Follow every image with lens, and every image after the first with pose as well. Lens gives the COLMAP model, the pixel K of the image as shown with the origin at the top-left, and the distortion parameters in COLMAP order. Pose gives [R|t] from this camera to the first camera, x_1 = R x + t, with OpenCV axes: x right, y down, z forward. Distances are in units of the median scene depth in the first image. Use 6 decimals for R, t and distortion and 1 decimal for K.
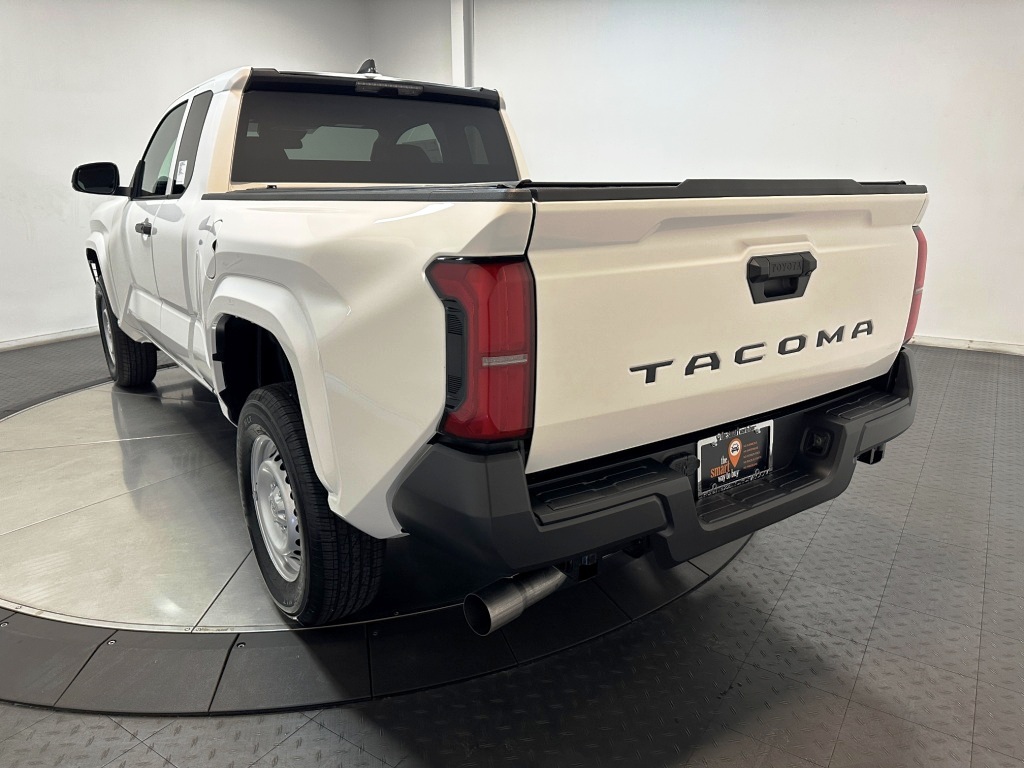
lens RADIAL K [[720.9, 0, 545.9], [0, 720.9, 387.1], [0, 0, 1]] dist [0.011190, 0.001184]
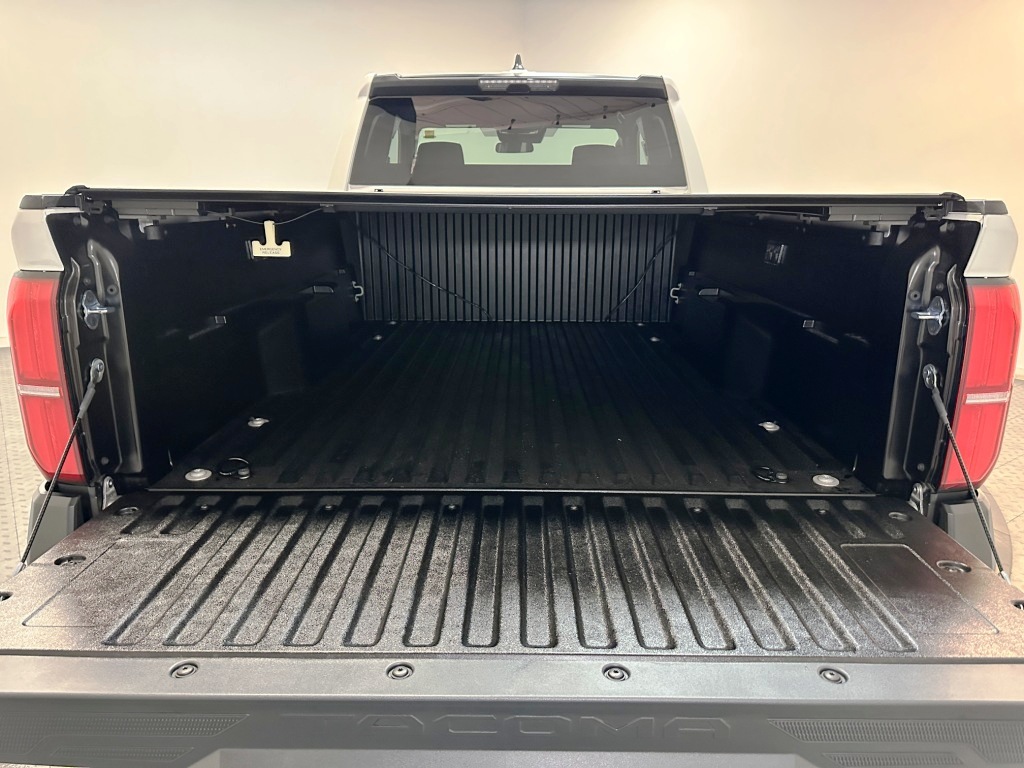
lens RADIAL K [[720.9, 0, 545.9], [0, 720.9, 387.1], [0, 0, 1]] dist [0.011190, 0.001184]
pose [[0.801566, 0.168218, -0.573755, 0.649357], [-0.169009, 0.984218, 0.052446, -0.132477], [0.573523, 0.054931, 0.817346, 0.439653]]
